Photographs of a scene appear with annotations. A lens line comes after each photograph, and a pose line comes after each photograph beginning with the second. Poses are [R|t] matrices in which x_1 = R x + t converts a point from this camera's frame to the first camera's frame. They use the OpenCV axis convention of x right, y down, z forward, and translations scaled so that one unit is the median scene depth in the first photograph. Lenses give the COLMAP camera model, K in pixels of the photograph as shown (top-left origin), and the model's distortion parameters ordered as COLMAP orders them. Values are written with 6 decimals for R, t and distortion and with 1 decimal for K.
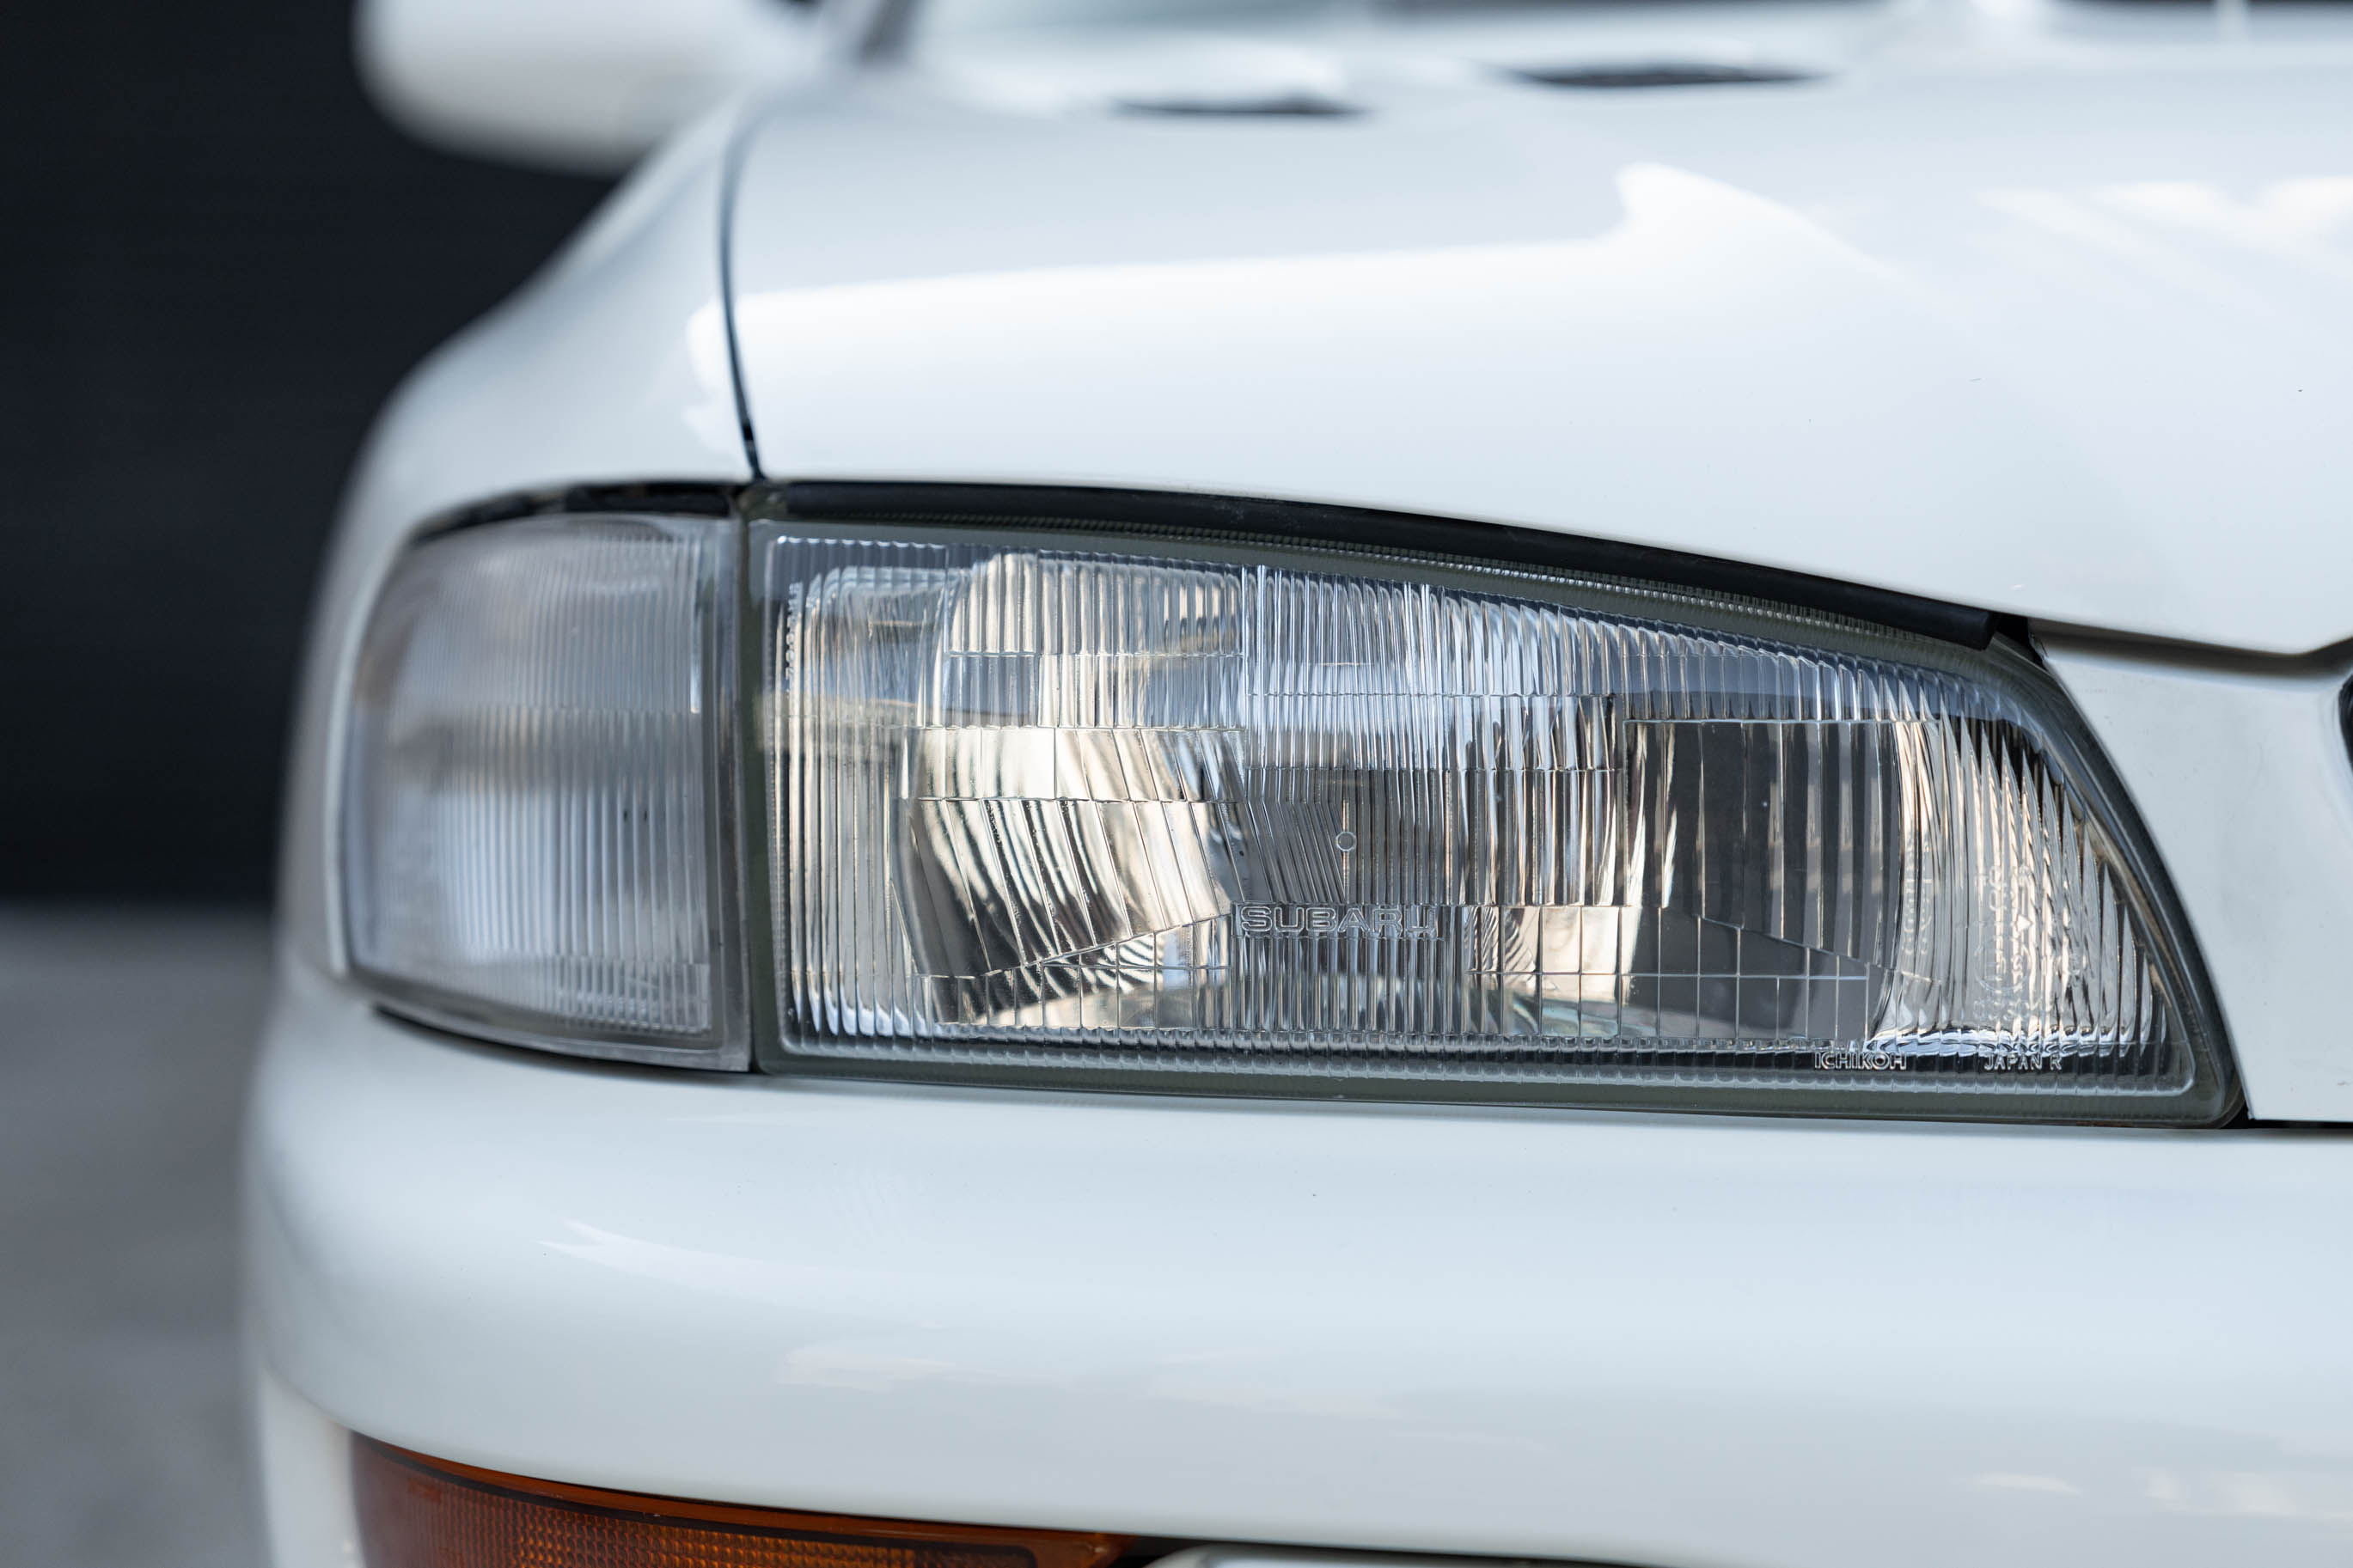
lens RADIAL K [[5005.9, 0, 1157.2], [0, 5005.9, 775.1], [0, 0, 1]] dist [-0.090921, 0.000000]
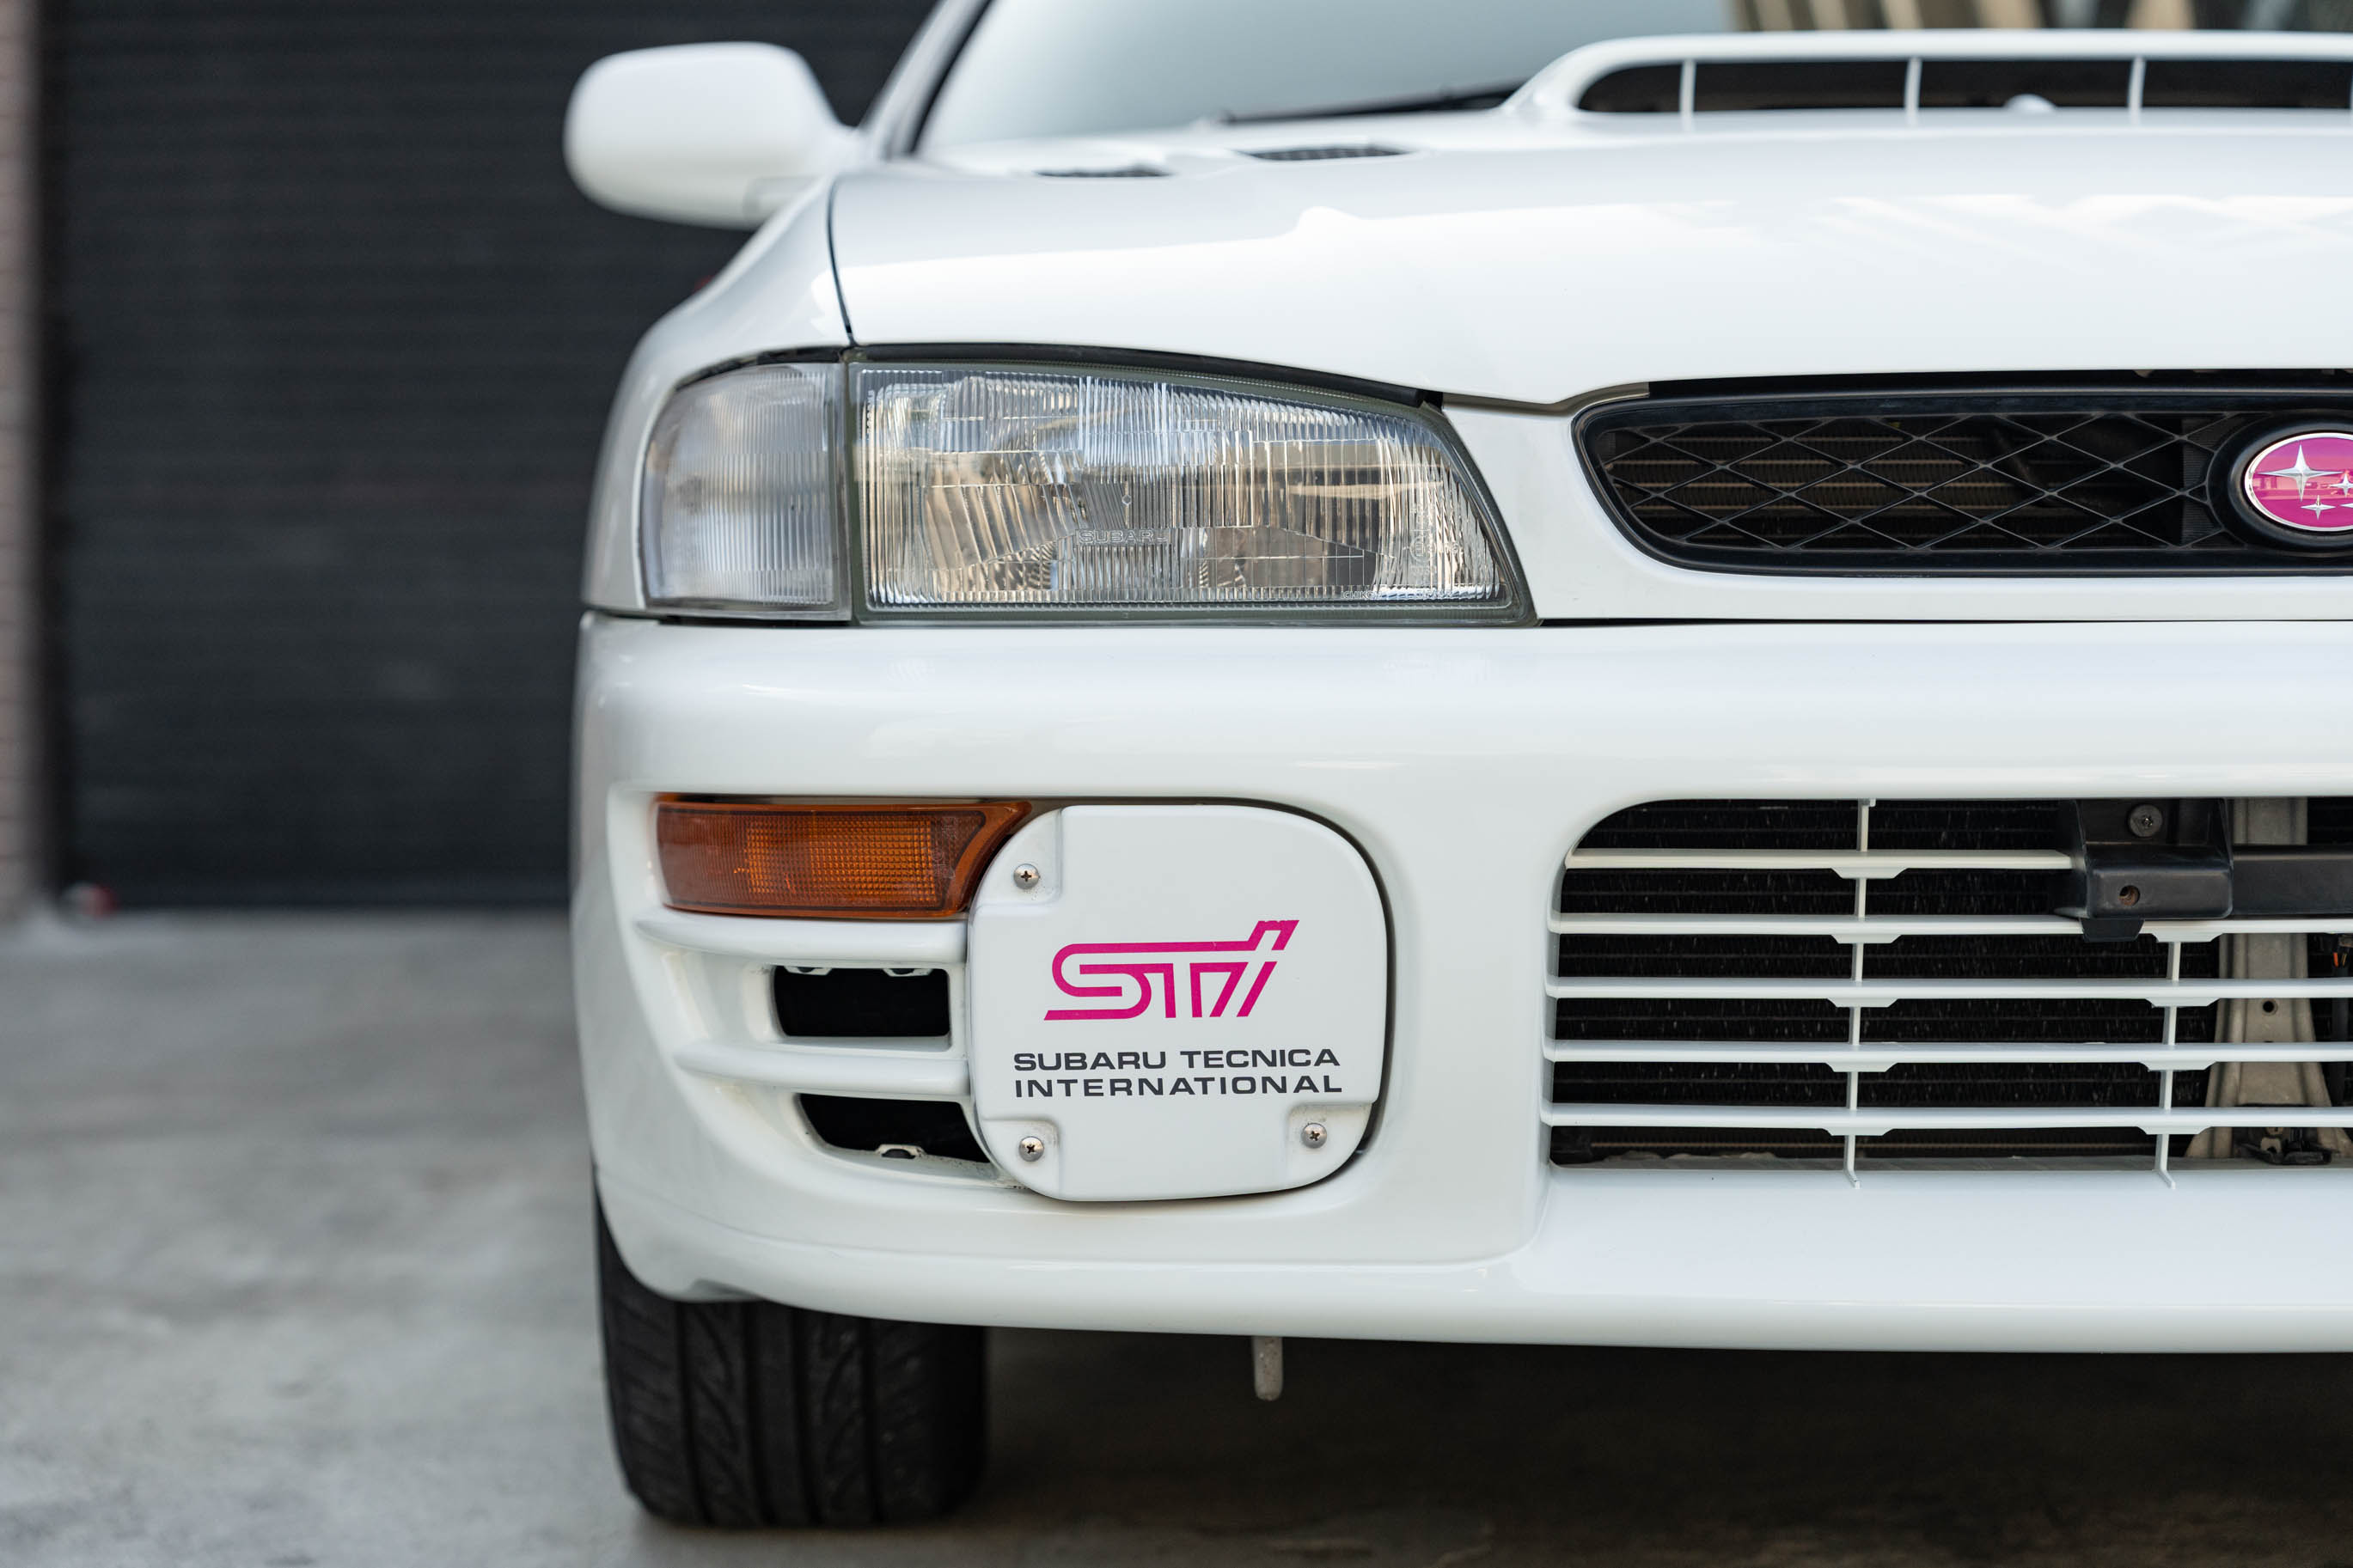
lens RADIAL K [[4400.6, 0, 1179.4], [0, 4400.6, 766.3], [0, 0, 1]] dist [-0.092358, 0.000000]
pose [[0.999950, -0.009827, 0.001980, 0.052128], [0.009838, 0.999937, -0.005358, 0.129970], [-0.001927, 0.005378, 0.999984, -0.848558]]
